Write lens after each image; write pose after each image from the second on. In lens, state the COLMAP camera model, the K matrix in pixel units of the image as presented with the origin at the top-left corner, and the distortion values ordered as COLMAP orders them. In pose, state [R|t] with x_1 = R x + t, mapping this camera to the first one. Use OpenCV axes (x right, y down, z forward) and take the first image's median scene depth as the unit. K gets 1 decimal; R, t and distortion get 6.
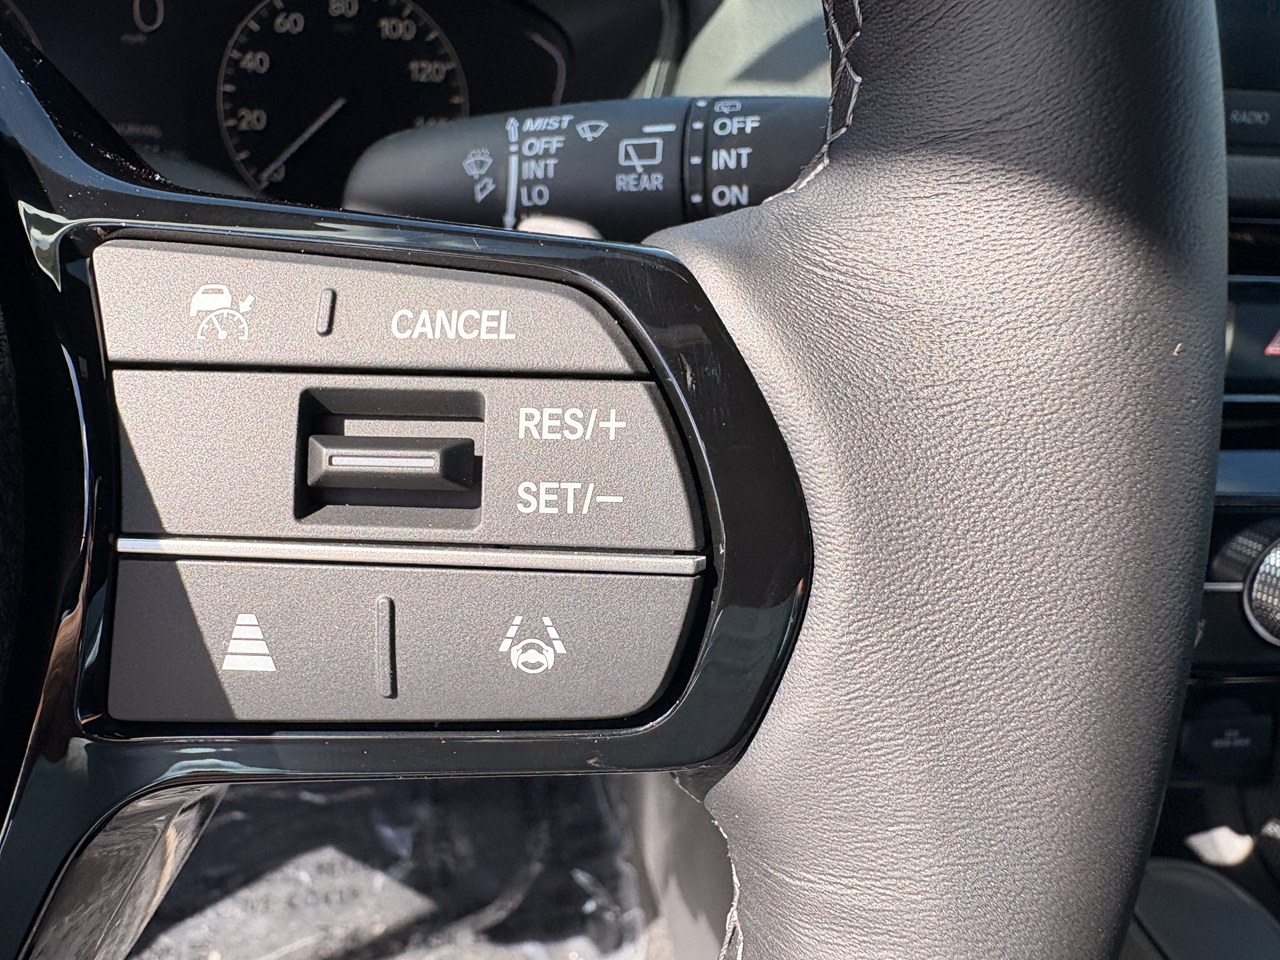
lens RADIAL K [[983.7, 0, 563.2], [0, 983.7, 476.2], [0, 0, 1]] dist [0.004310, -0.005976]
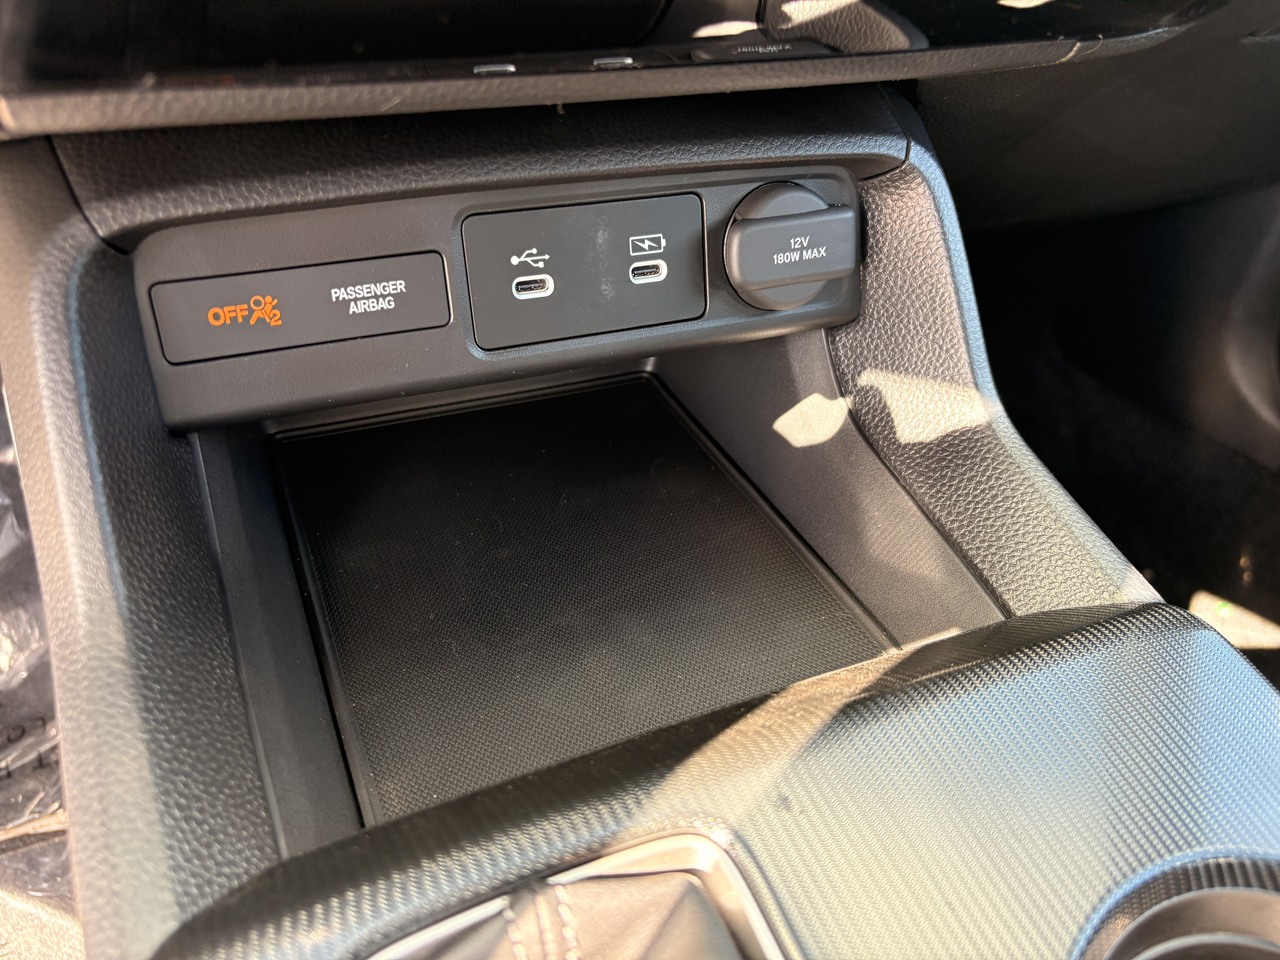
lens RADIAL K [[998.5, 0, 643.6], [0, 998.5, 522.0], [0, 0, 1]] dist [-0.002635, 0.001595]
pose [[0.946758, -0.189755, 0.260082, 0.386383], [0.111891, 0.951421, 0.286842, 0.249214], [-0.301877, -0.242469, 0.921997, 0.380445]]
